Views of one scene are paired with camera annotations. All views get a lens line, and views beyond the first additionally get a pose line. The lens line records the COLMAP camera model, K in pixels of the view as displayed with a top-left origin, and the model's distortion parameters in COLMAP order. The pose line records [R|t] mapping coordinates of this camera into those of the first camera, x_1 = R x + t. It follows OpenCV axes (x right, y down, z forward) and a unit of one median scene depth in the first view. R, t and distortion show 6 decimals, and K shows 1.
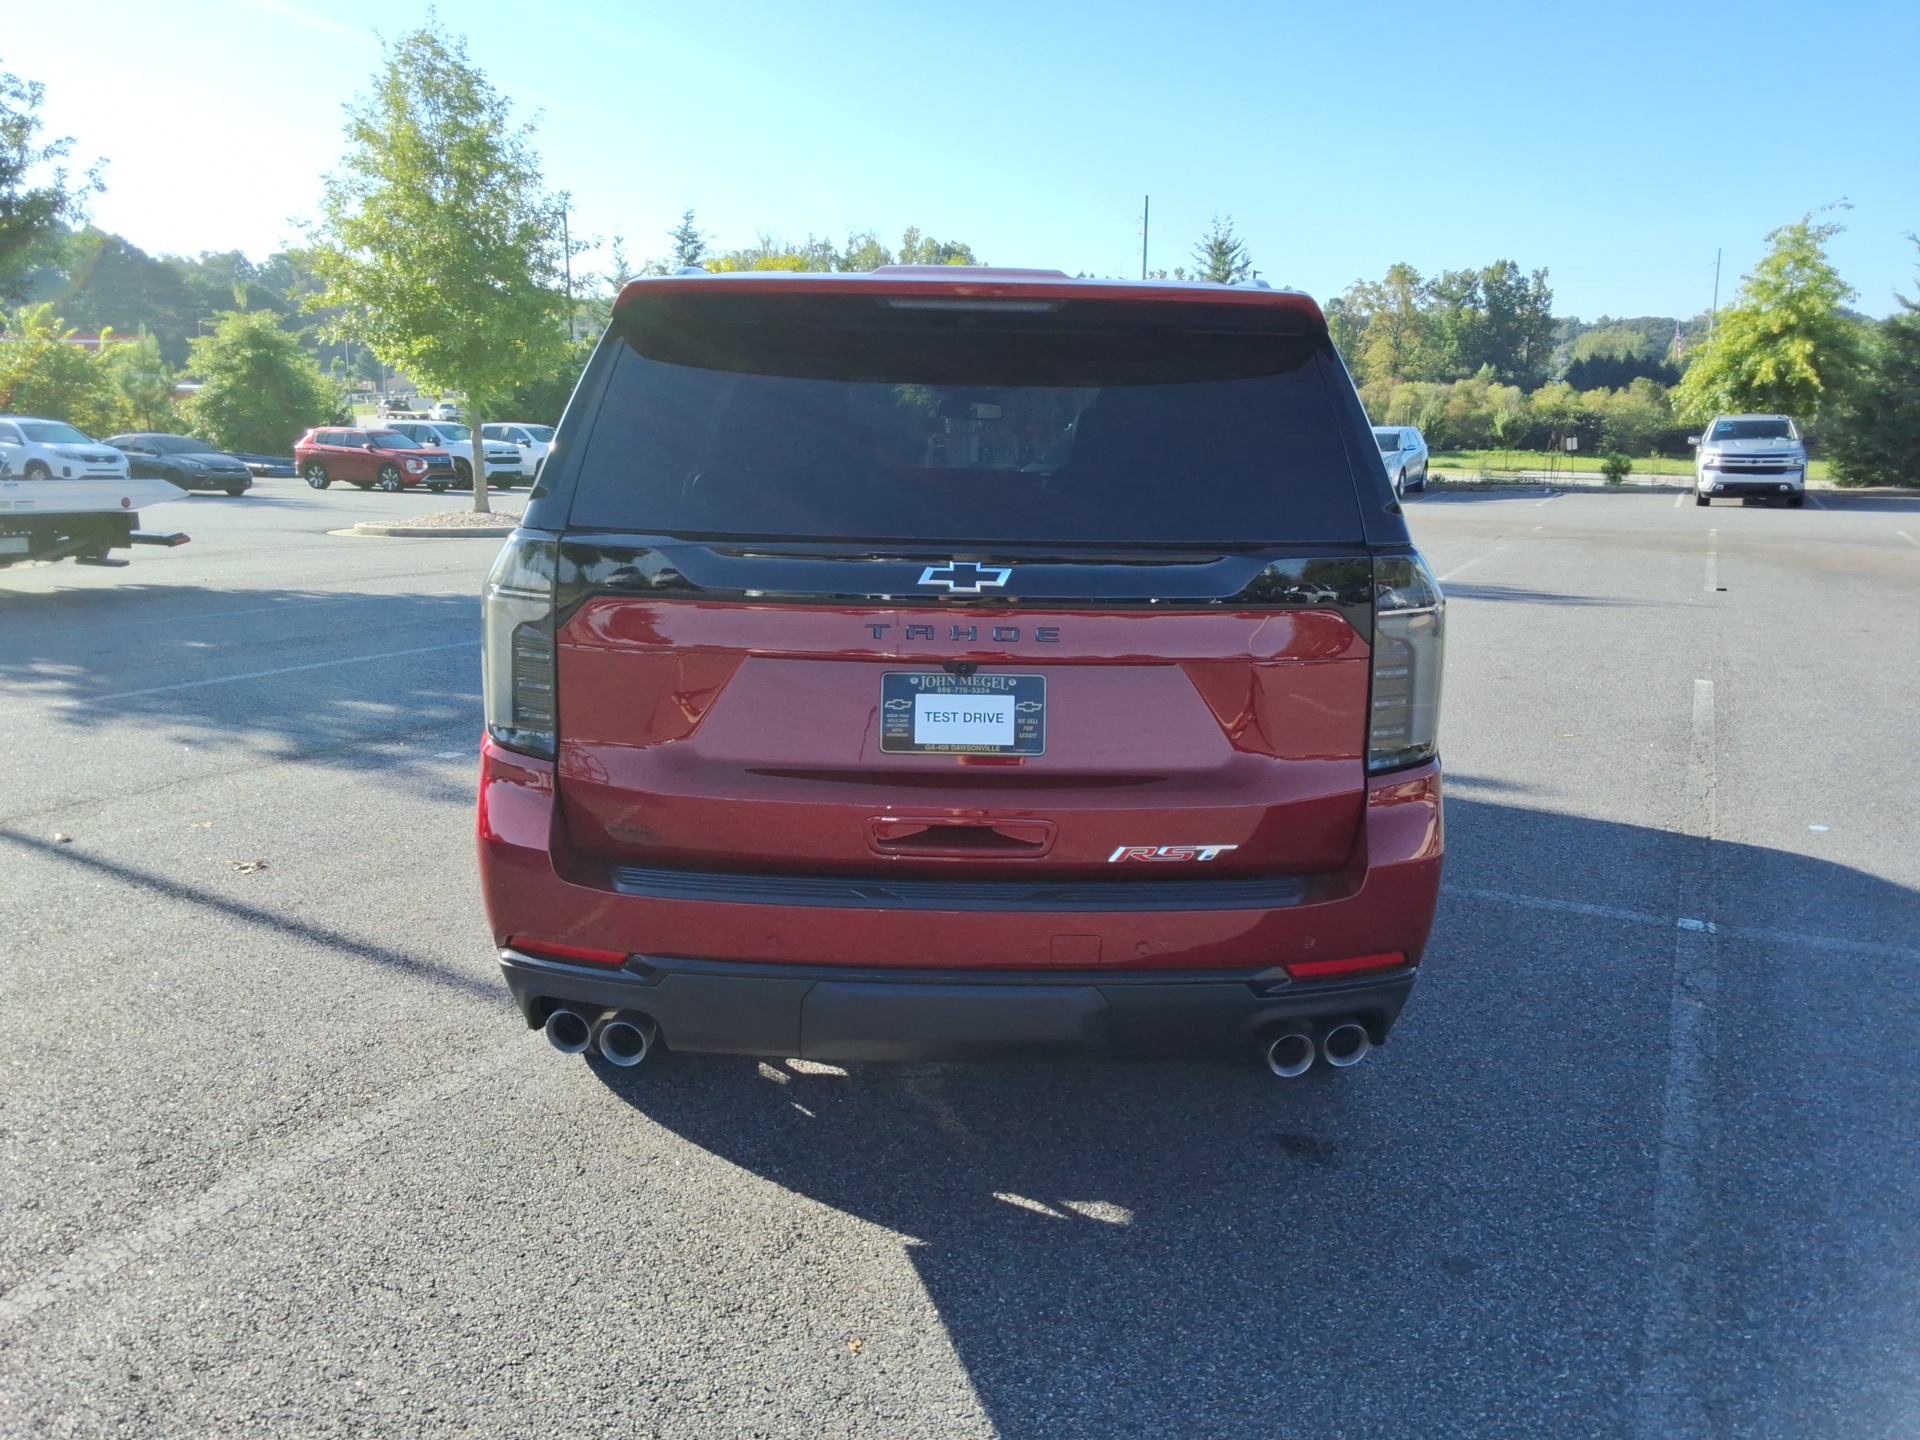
lens RADIAL K [[1538.2, 0, 959.5], [0, 1538.2, 717.6], [0, 0, 1]] dist [0.104149, -0.165532]
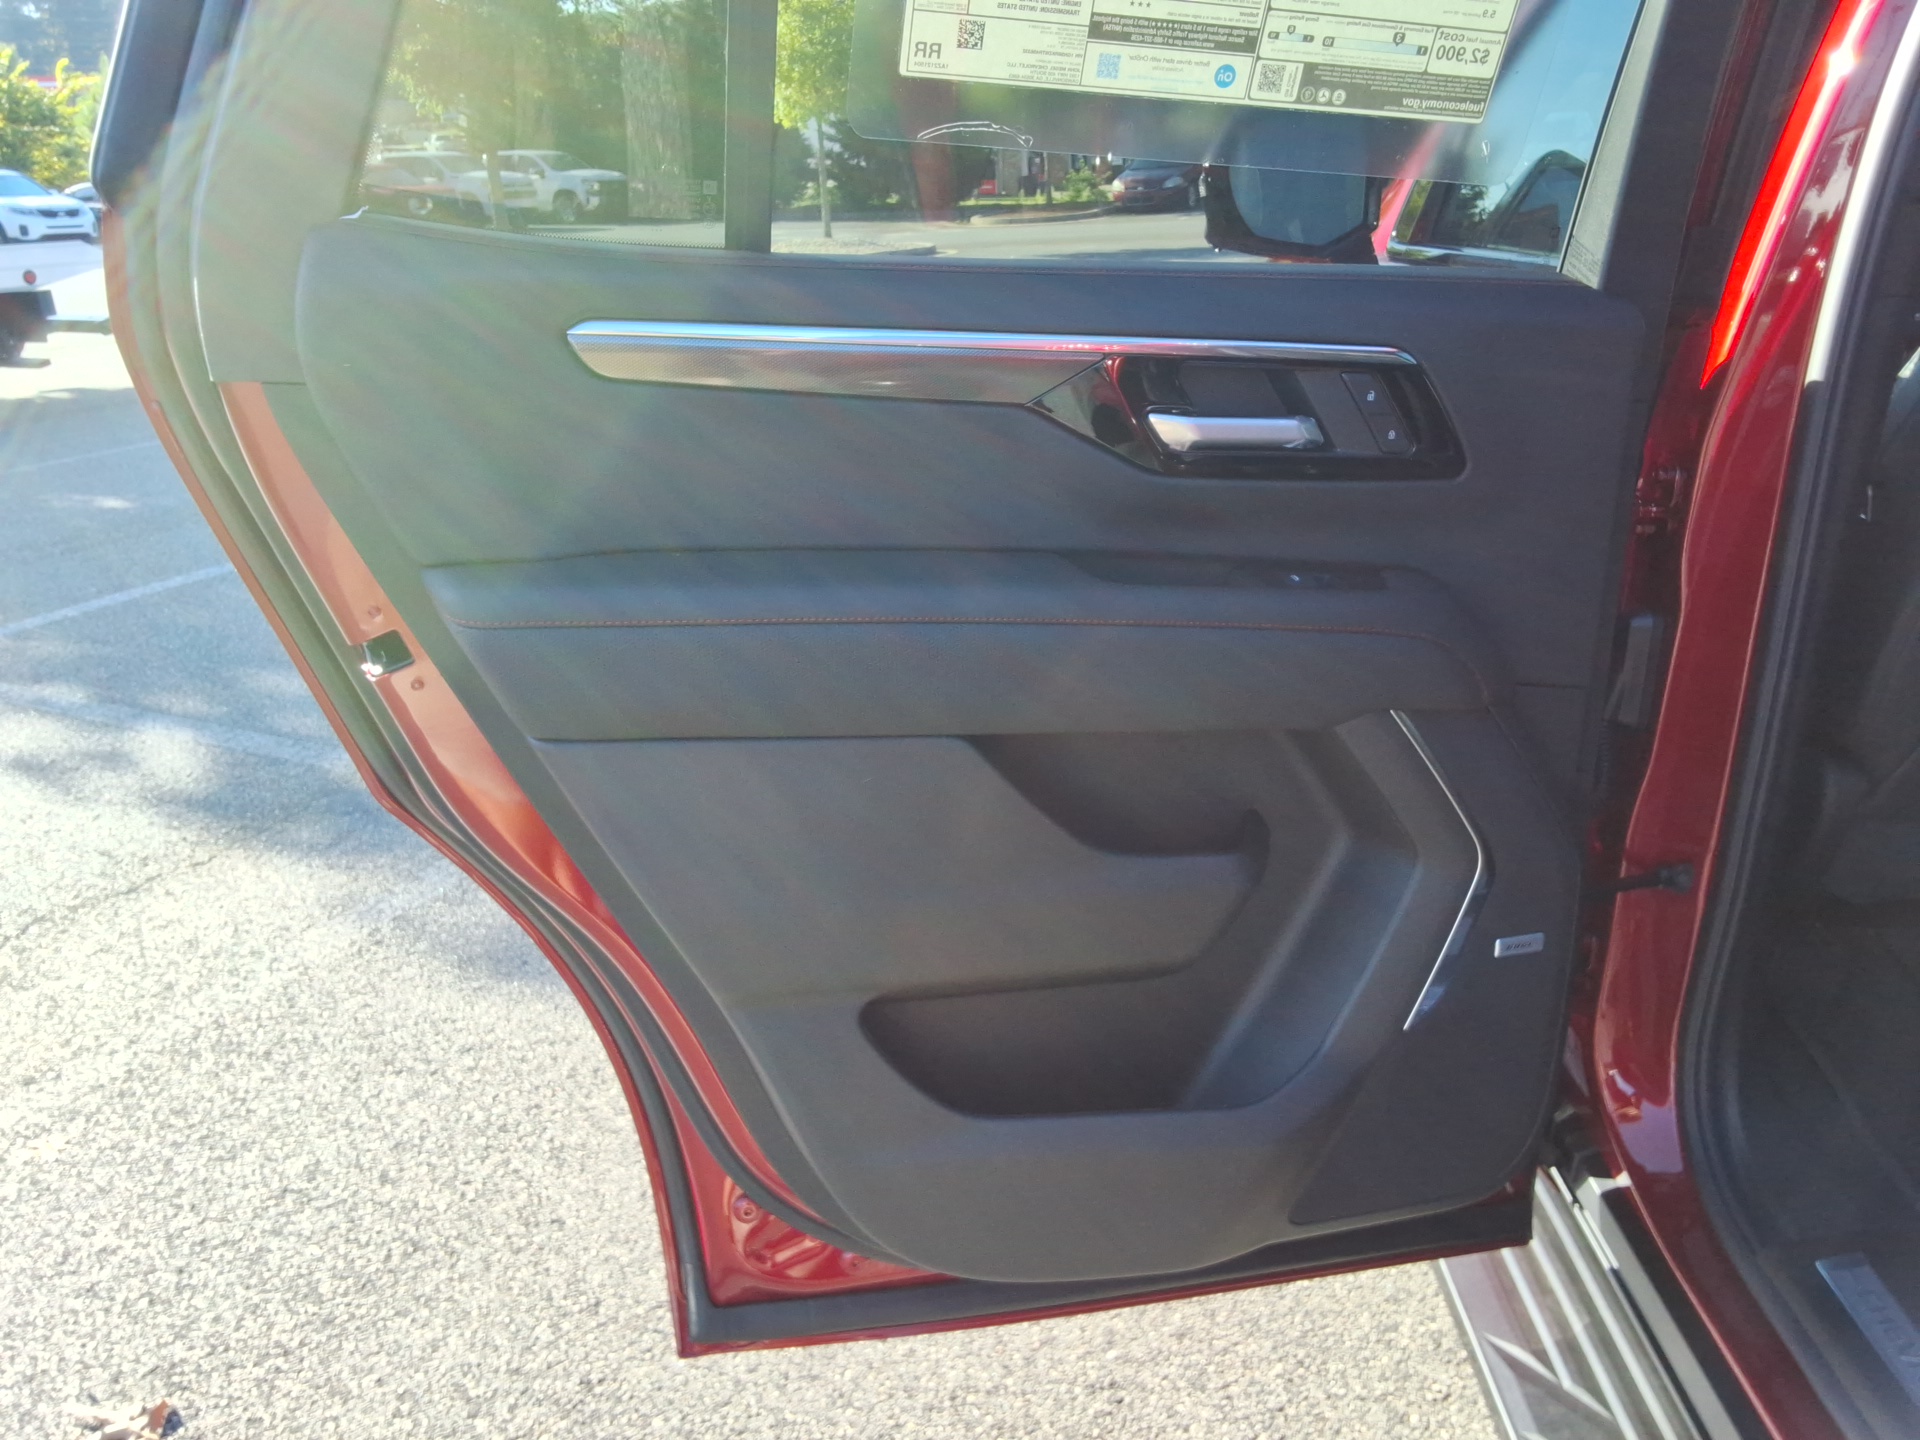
lens RADIAL K [[1538.2, 0, 978.4], [0, 1538.2, 734.7], [0, 0, 1]] dist [0.104149, -0.165532]
pose [[0.999271, -0.034822, -0.015671, -0.039679], [0.037058, 0.983333, 0.178000, -0.016971], [0.009211, -0.178451, 0.983906, 0.106894]]
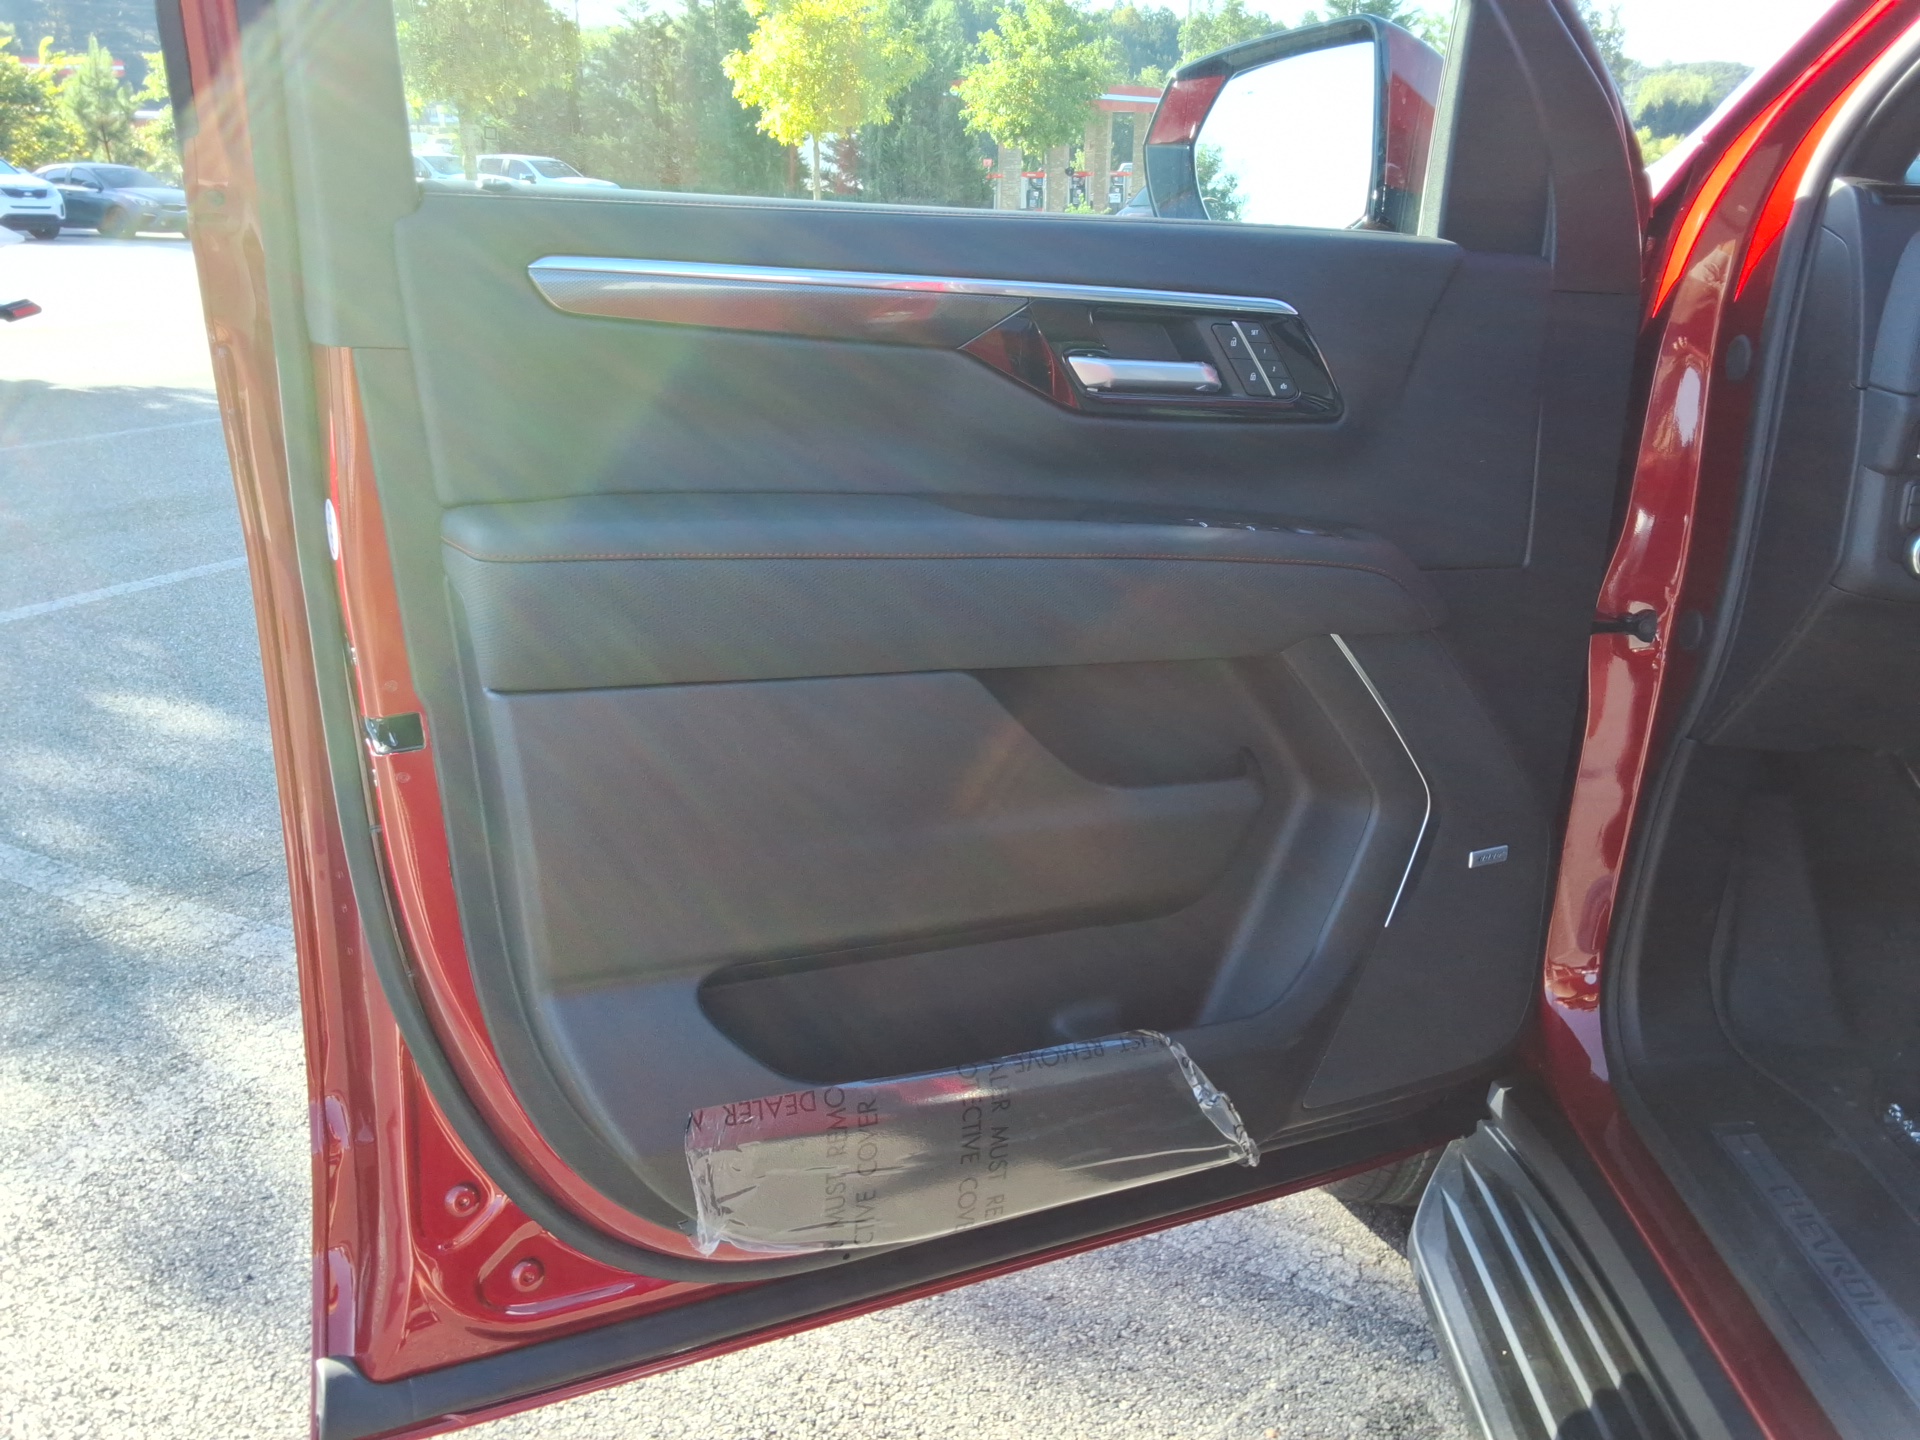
lens RADIAL K [[1538.2, 0, 979.7], [0, 1538.2, 730.7], [0, 0, 1]] dist [0.104149, -0.165532]
pose [[0.999936, 0.010959, 0.002704, -0.039833], [-0.011249, 0.987308, 0.158421, -0.019577], [-0.000933, -0.158441, 0.987368, 0.133283]]
